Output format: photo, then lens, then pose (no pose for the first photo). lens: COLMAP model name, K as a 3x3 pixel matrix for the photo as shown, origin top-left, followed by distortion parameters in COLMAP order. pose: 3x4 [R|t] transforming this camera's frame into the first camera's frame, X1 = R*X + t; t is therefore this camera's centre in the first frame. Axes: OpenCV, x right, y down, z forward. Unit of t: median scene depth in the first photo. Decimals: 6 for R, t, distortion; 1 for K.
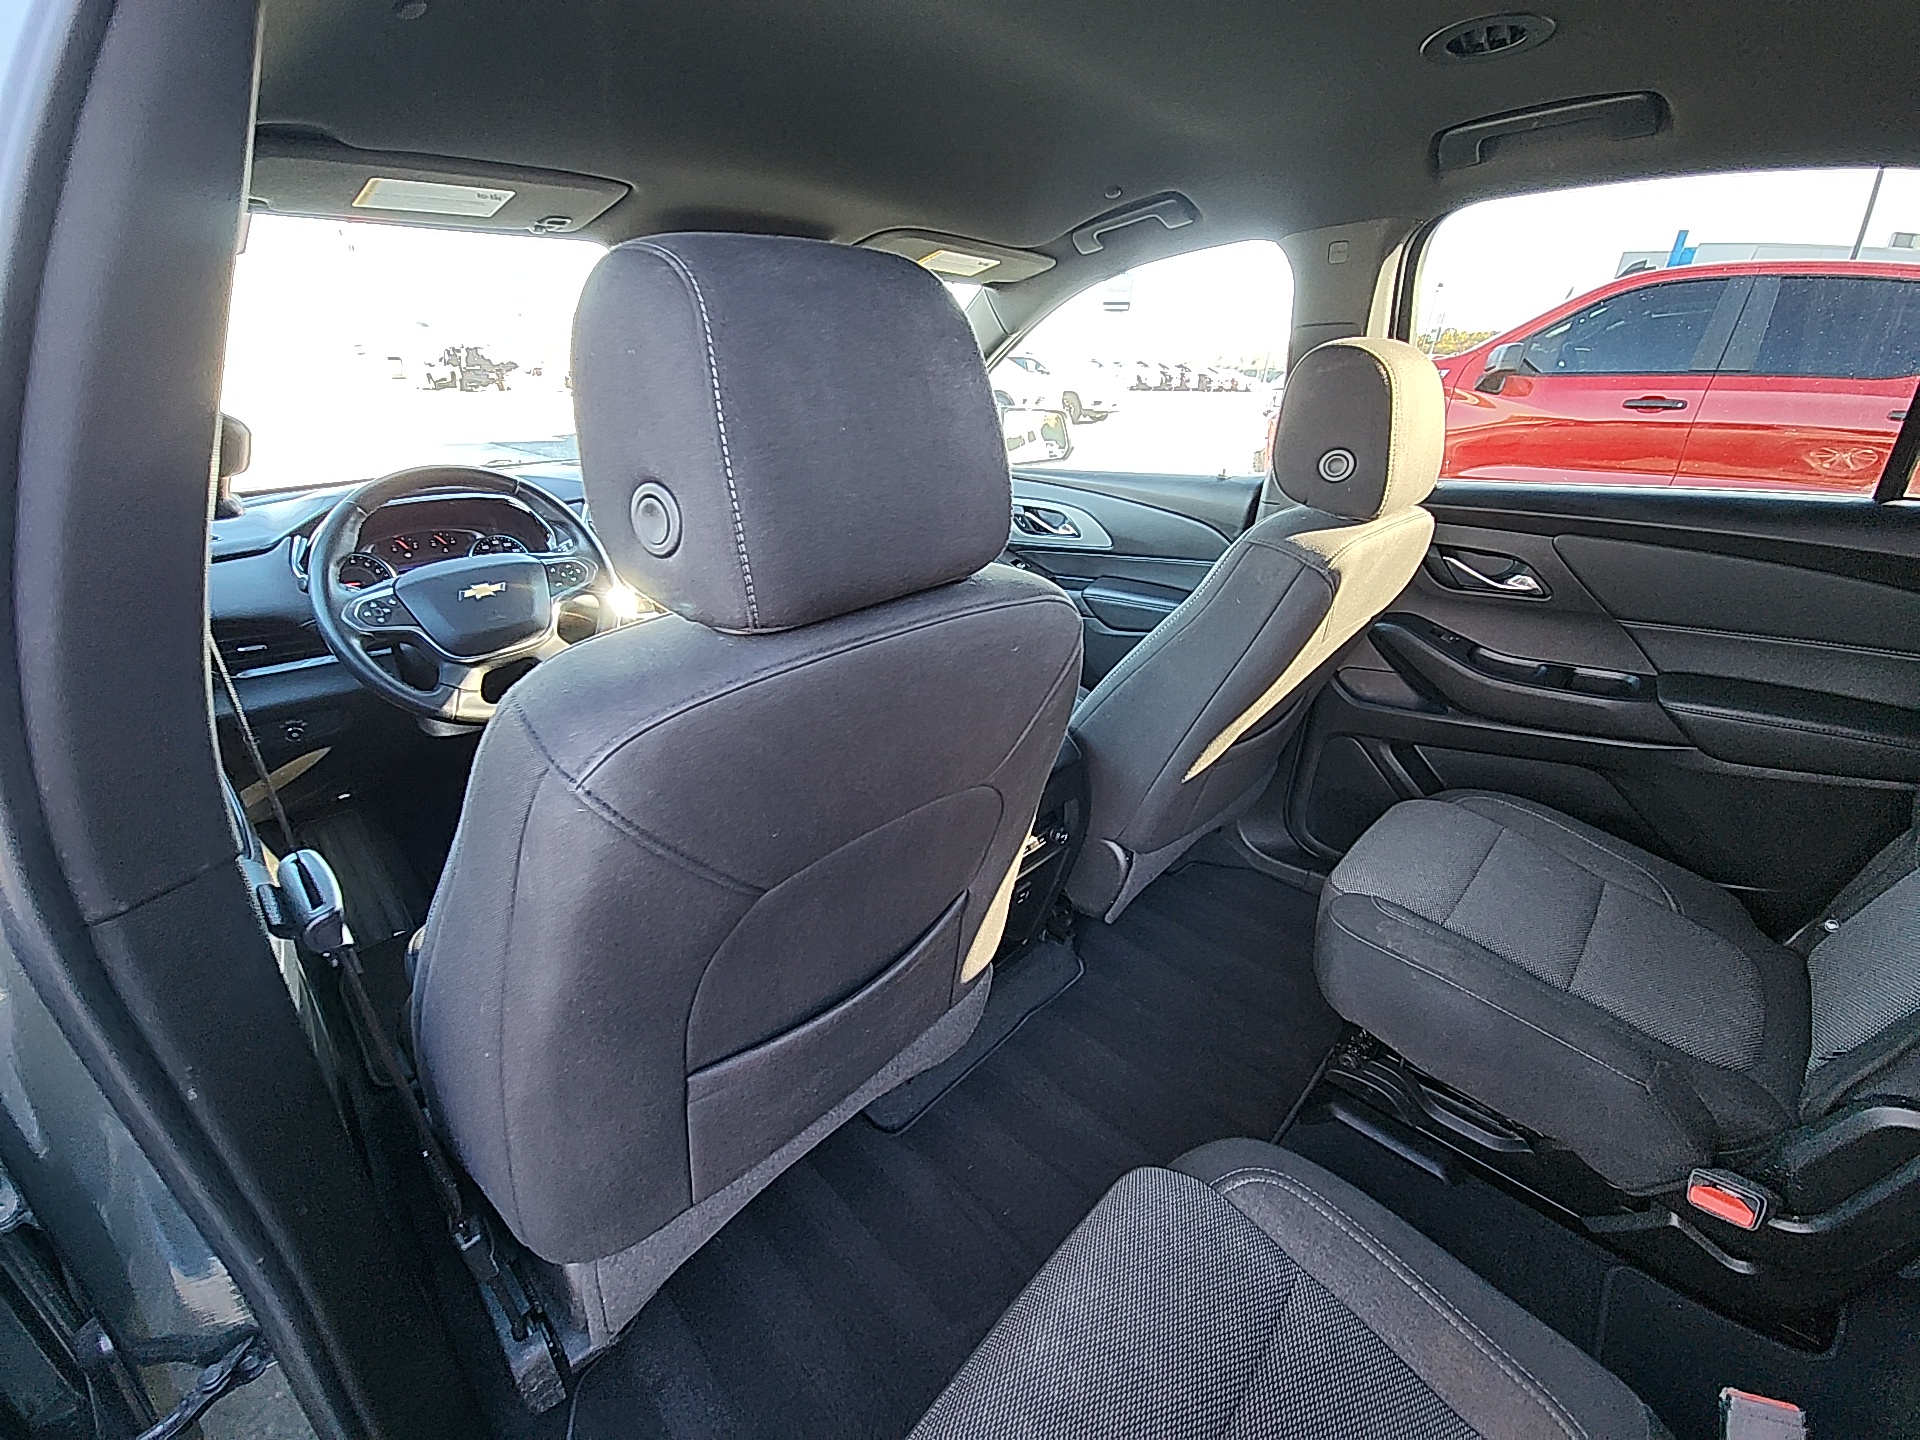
lens RADIAL K [[777.7, 0, 956.2], [0, 777.7, 704.7], [0, 0, 1]] dist [-0.000829, -0.000860]
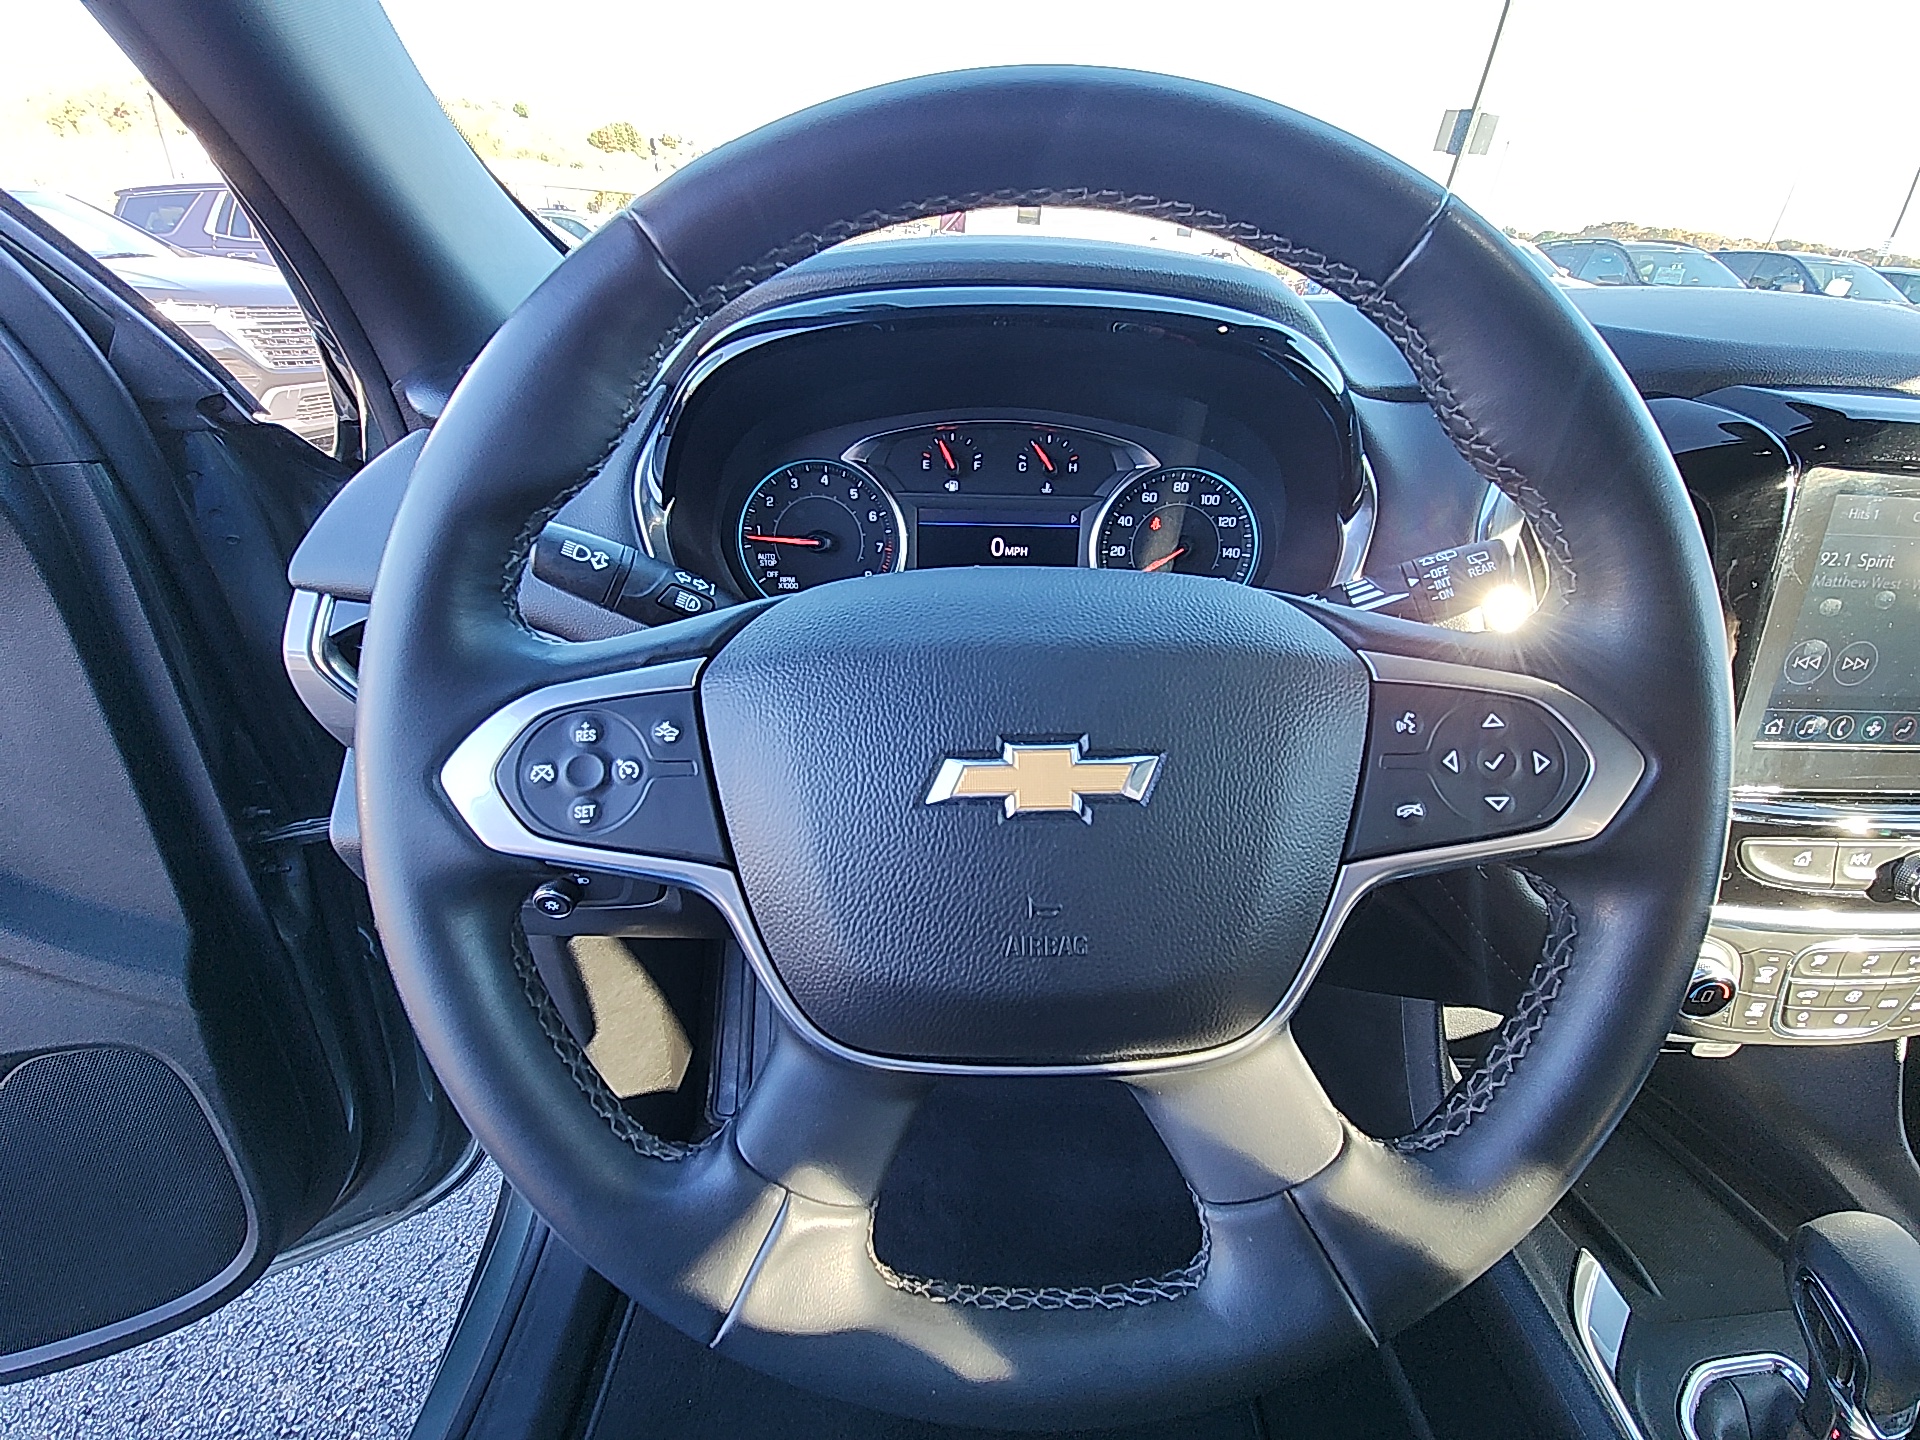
lens RADIAL K [[773.9, 0, 958.6], [0, 773.9, 705.6], [0, 0, 1]] dist [0.001643, -0.000477]
pose [[0.696273, 0.362113, -0.619740, -0.134676], [-0.303003, 0.930996, 0.203559, -0.051094], [0.650687, 0.046051, 0.757949, 0.221344]]
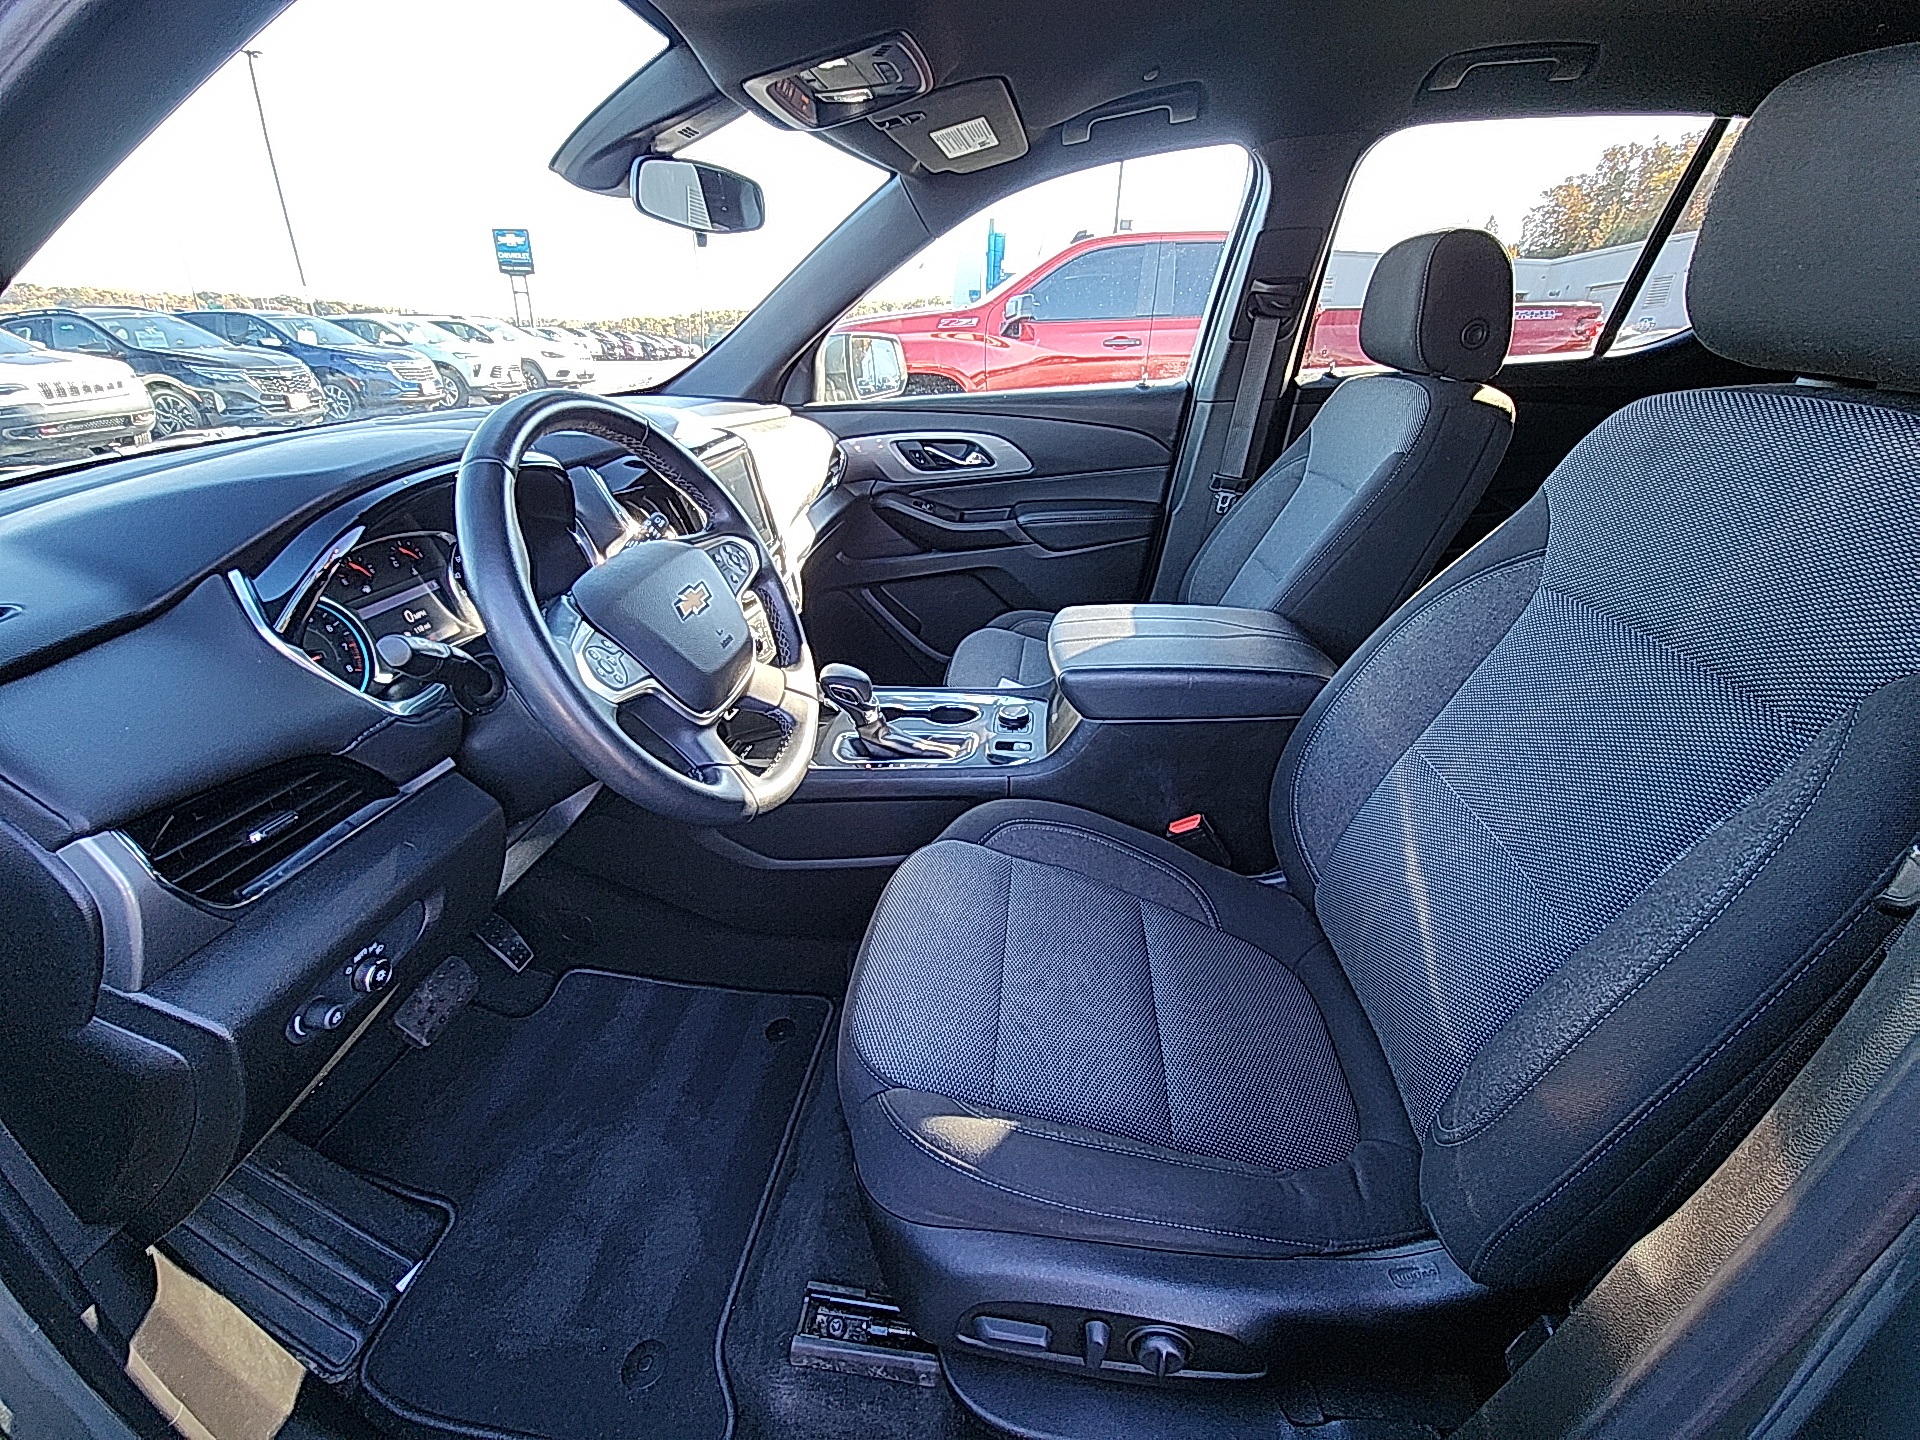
lens RADIAL K [[763.5, 0, 950.7], [0, 763.5, 702.8], [0, 0, 1]] dist [0.012164, -0.006814]
pose [[0.793784, -0.276059, 0.541940, -0.206278], [0.256071, 0.959923, 0.113907, -0.023397], [-0.551666, 0.048357, 0.832662, 0.109428]]
